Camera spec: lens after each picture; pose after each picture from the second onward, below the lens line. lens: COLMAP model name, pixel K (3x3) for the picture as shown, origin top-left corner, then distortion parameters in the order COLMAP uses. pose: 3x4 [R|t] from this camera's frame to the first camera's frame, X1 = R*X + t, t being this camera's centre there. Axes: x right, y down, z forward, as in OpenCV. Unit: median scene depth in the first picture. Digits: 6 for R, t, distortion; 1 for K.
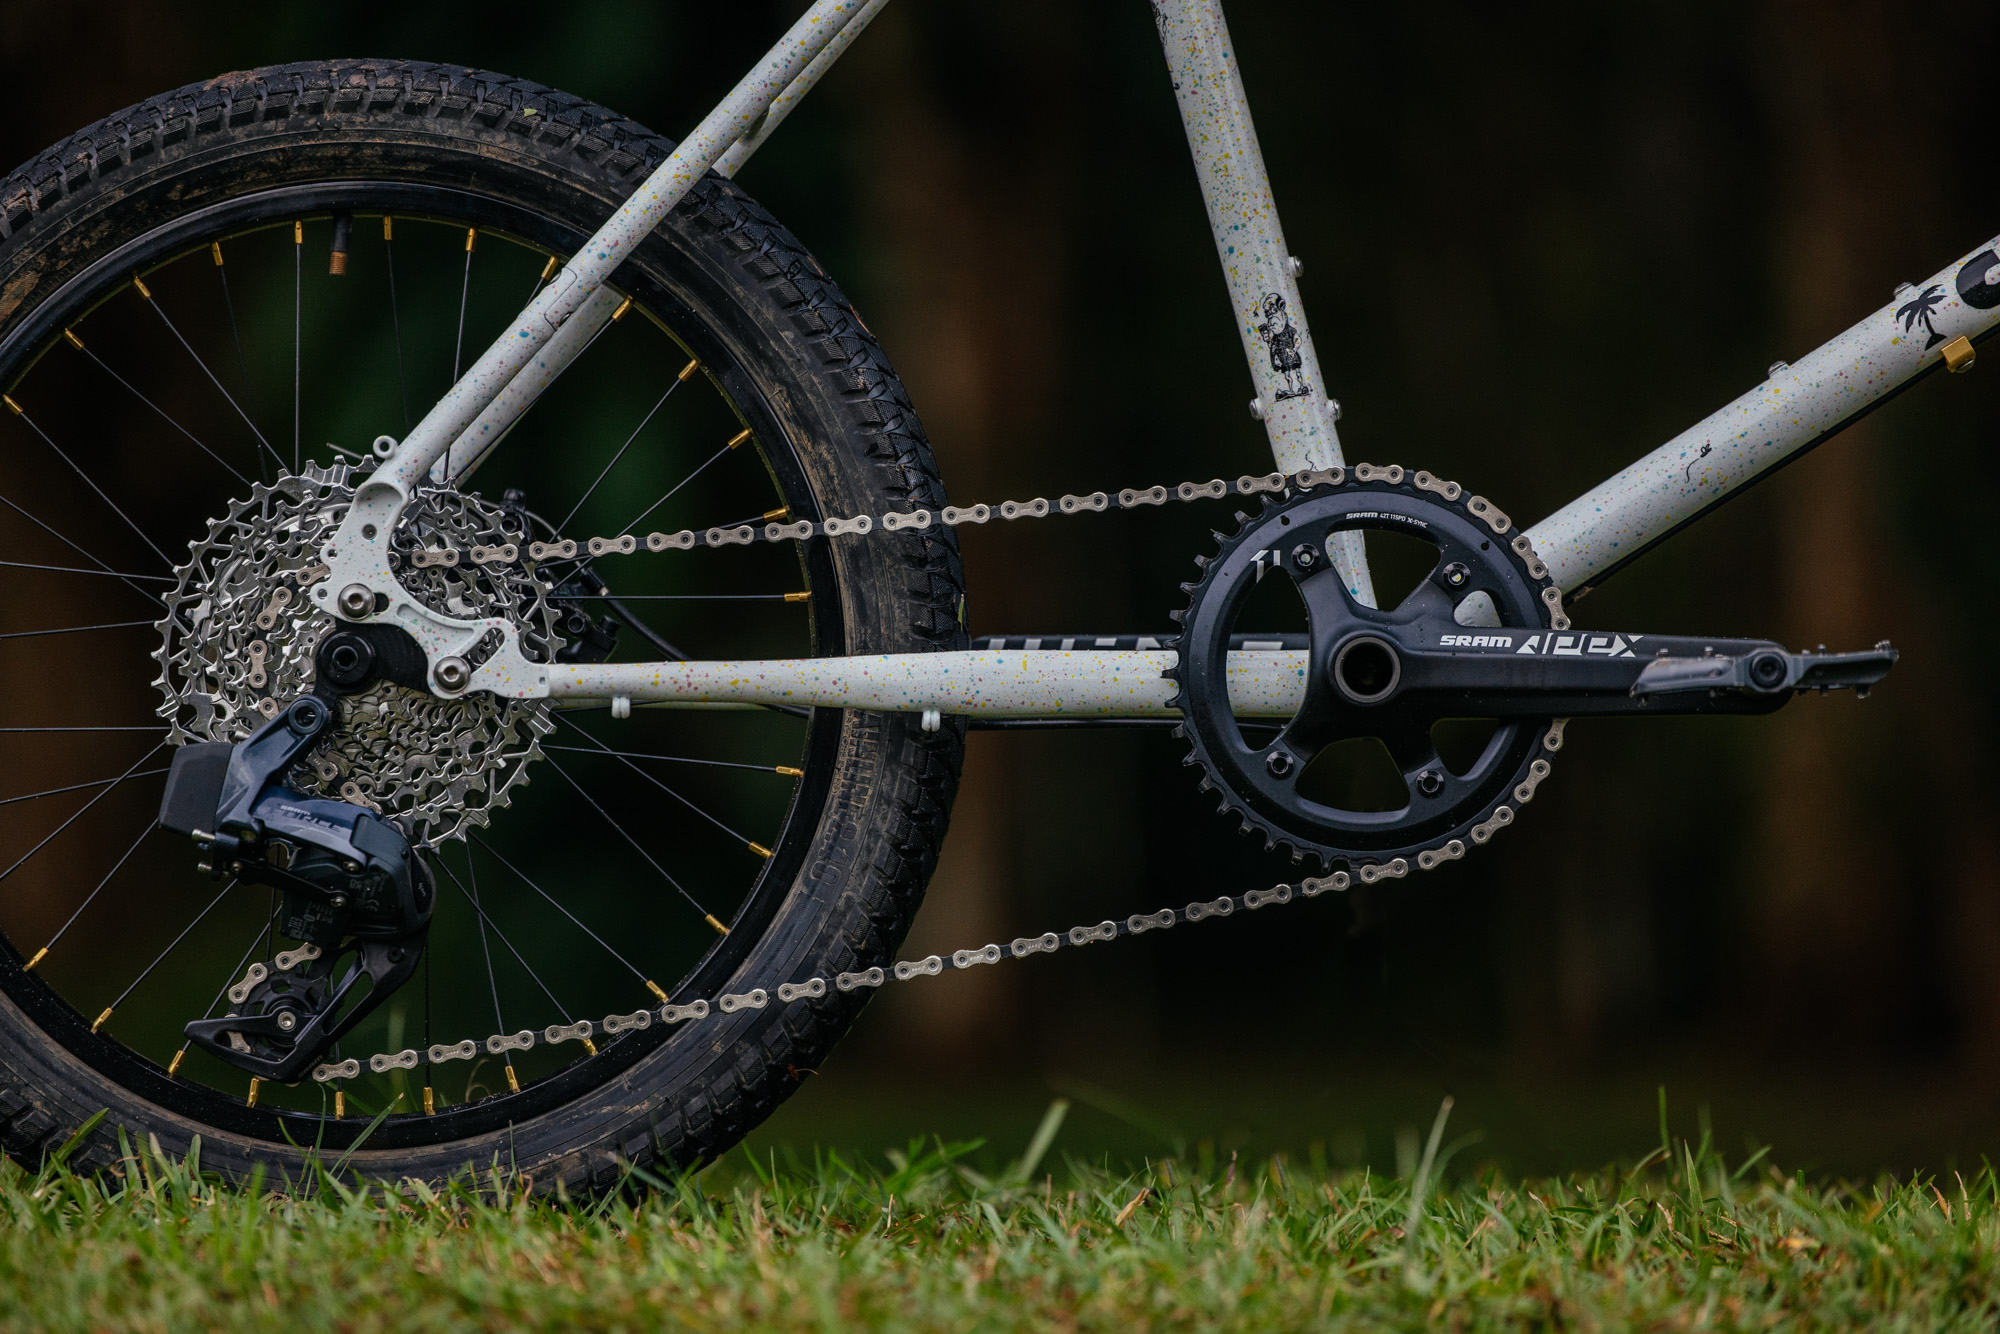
lens RADIAL K [[8828.2, 0, 998.5], [0, 8828.2, 667.3], [0, 0, 1]] dist [-0.064825, 0.000000]
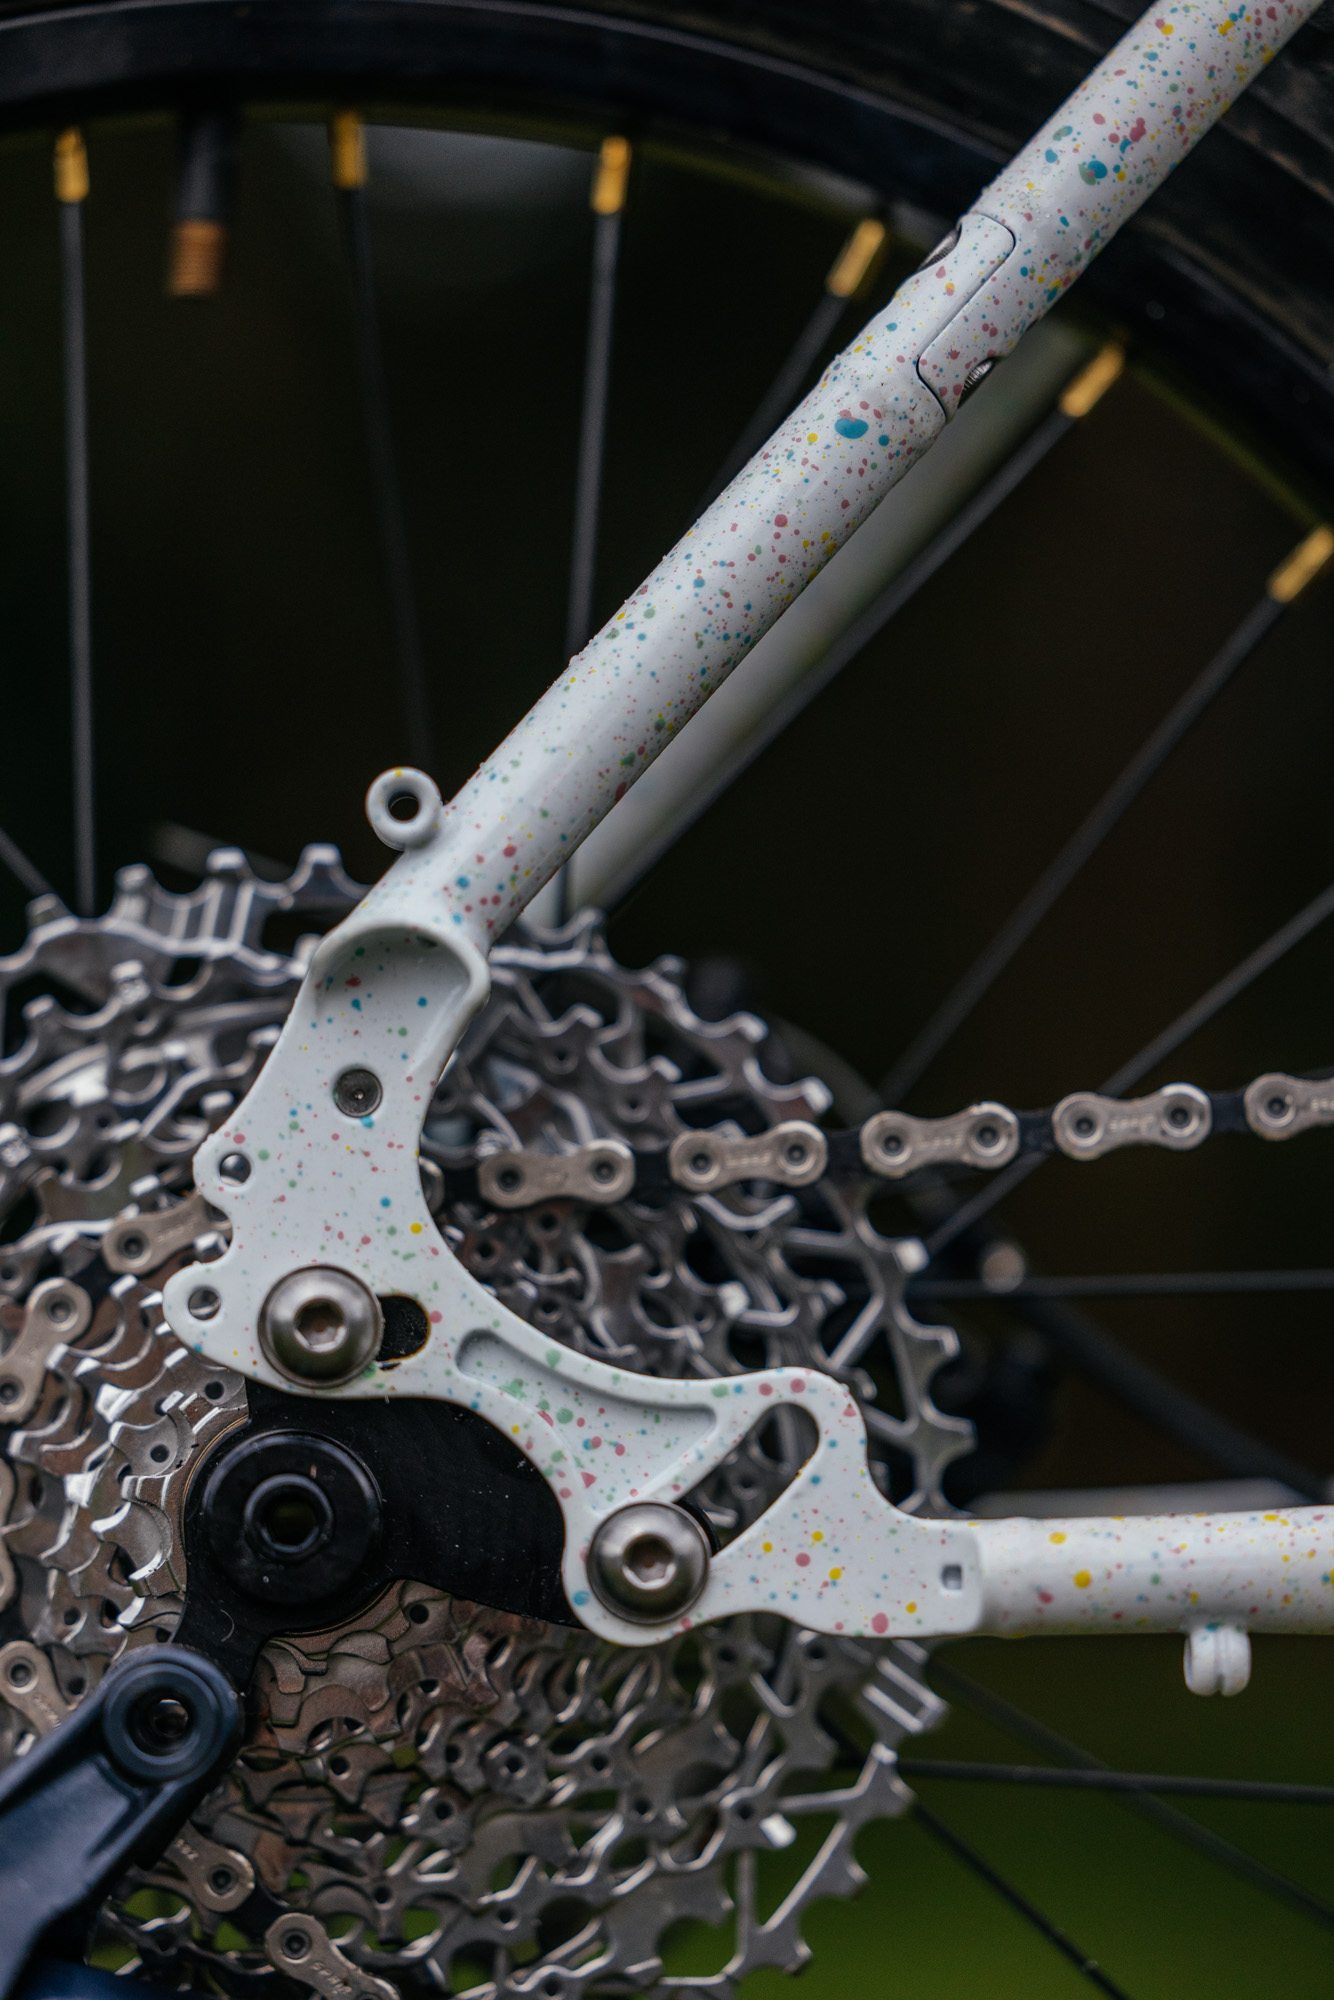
lens RADIAL K [[7671.5, 0, 670.1], [0, 7671.5, 1000.5], [0, 0, 1]] dist [-0.005950, 0.000000]
pose [[0.999005, -0.022851, 0.038311, -0.070006], [0.024097, 0.999185, -0.032397, -0.009686], [-0.037539, 0.033288, 0.998741, 0.733085]]
